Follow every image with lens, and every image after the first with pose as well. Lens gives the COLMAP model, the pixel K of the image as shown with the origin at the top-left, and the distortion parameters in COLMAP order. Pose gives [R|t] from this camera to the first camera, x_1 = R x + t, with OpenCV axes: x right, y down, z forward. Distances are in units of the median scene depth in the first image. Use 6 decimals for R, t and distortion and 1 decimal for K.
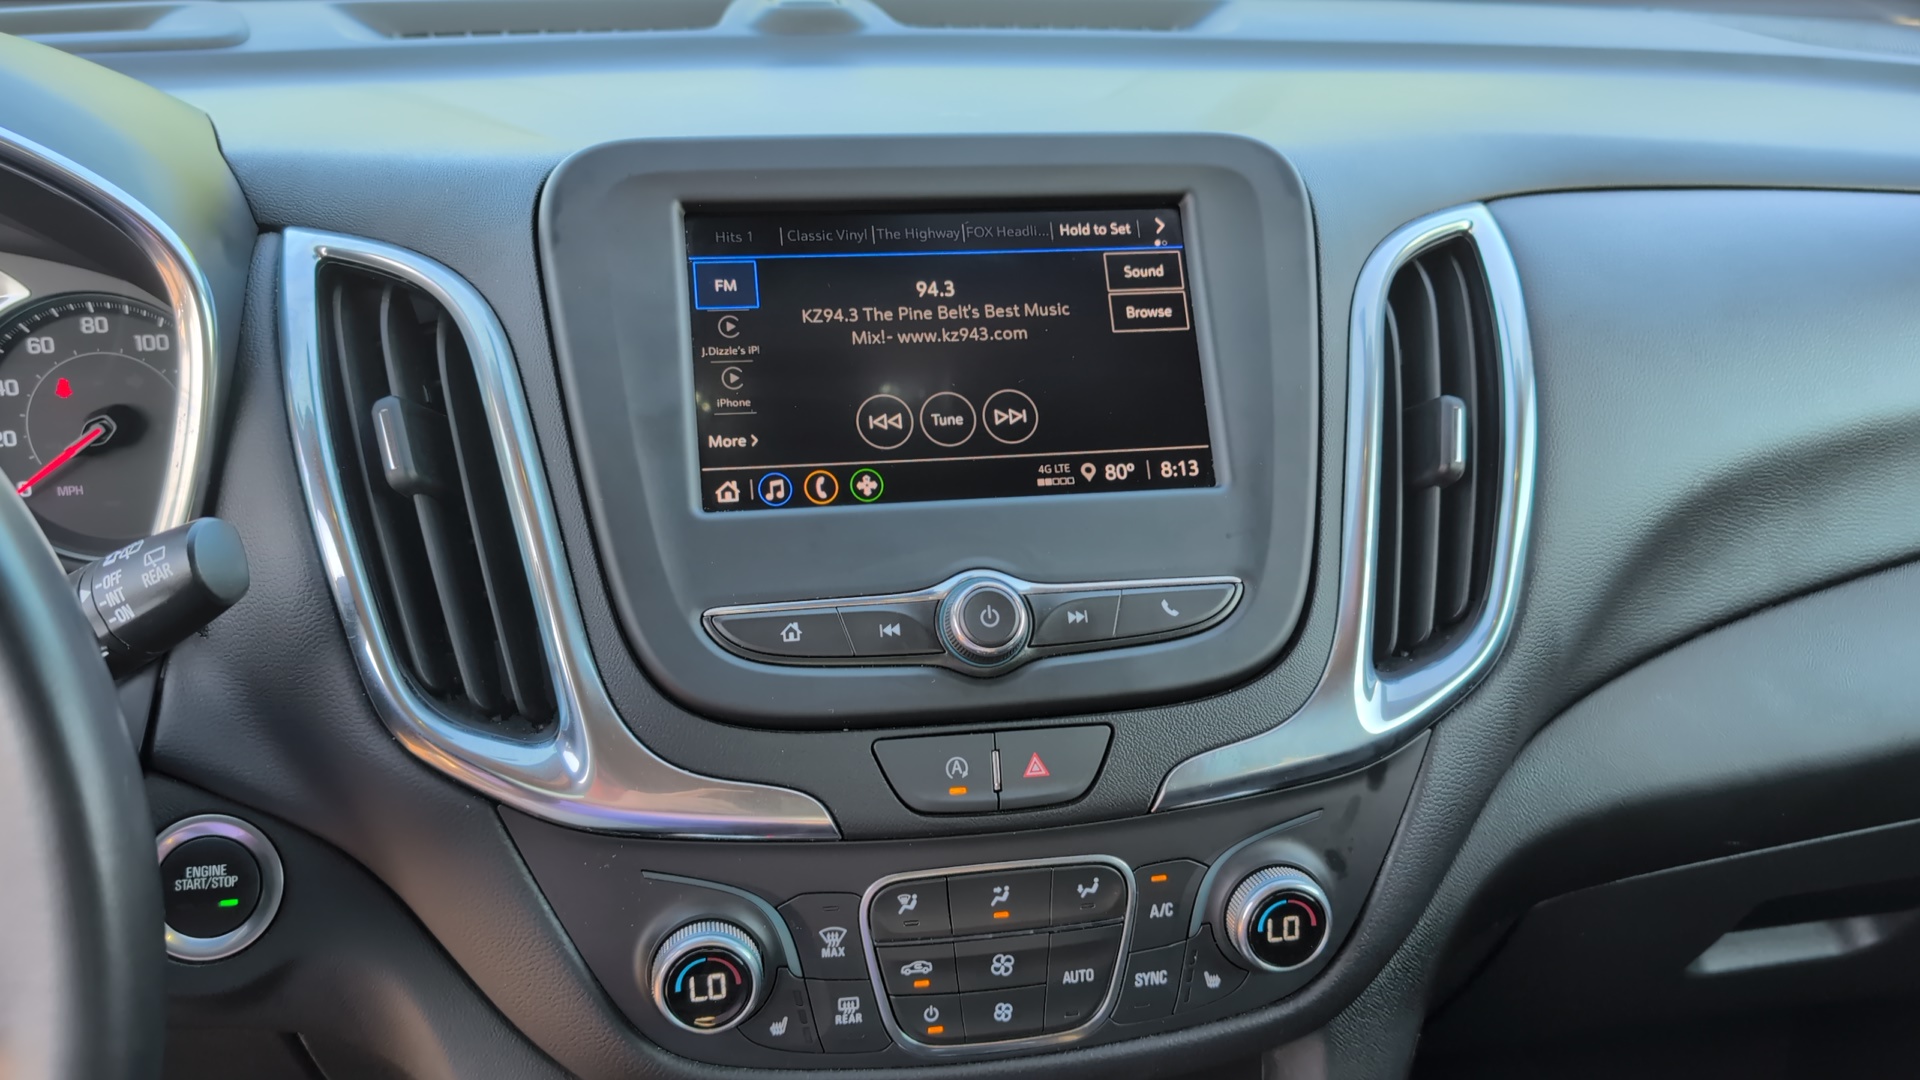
lens RADIAL K [[1617.8, 0, 960.0], [0, 1617.8, 540.0], [0, 0, 1]] dist [0.013917, -0.002931]
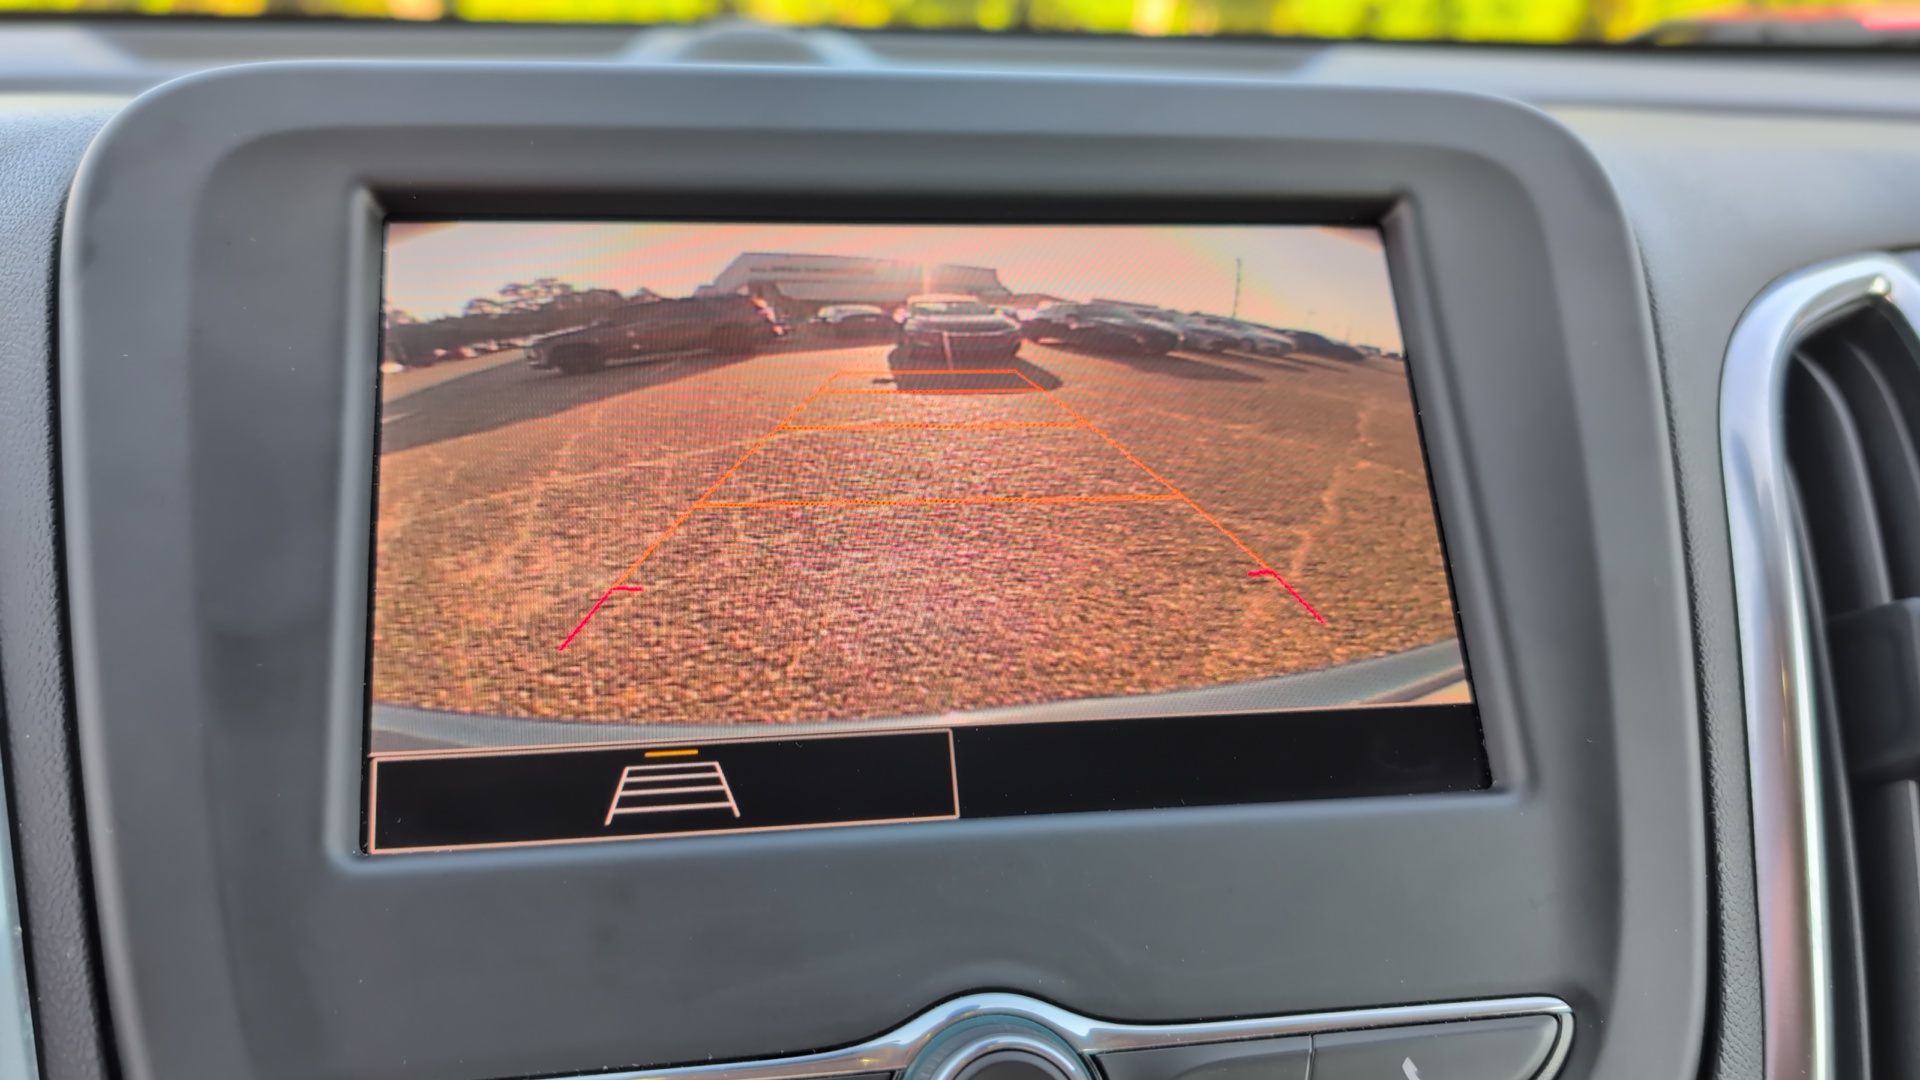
lens RADIAL K [[1617.8, 0, 960.0], [0, 1617.8, 540.0], [0, 0, 1]] dist [0.013917, -0.002931]
pose [[0.999881, 0.004613, -0.014722, 0.010114], [-0.006299, 0.993154, -0.116641, -0.049619], [0.014084, 0.116720, 0.993065, 0.532593]]
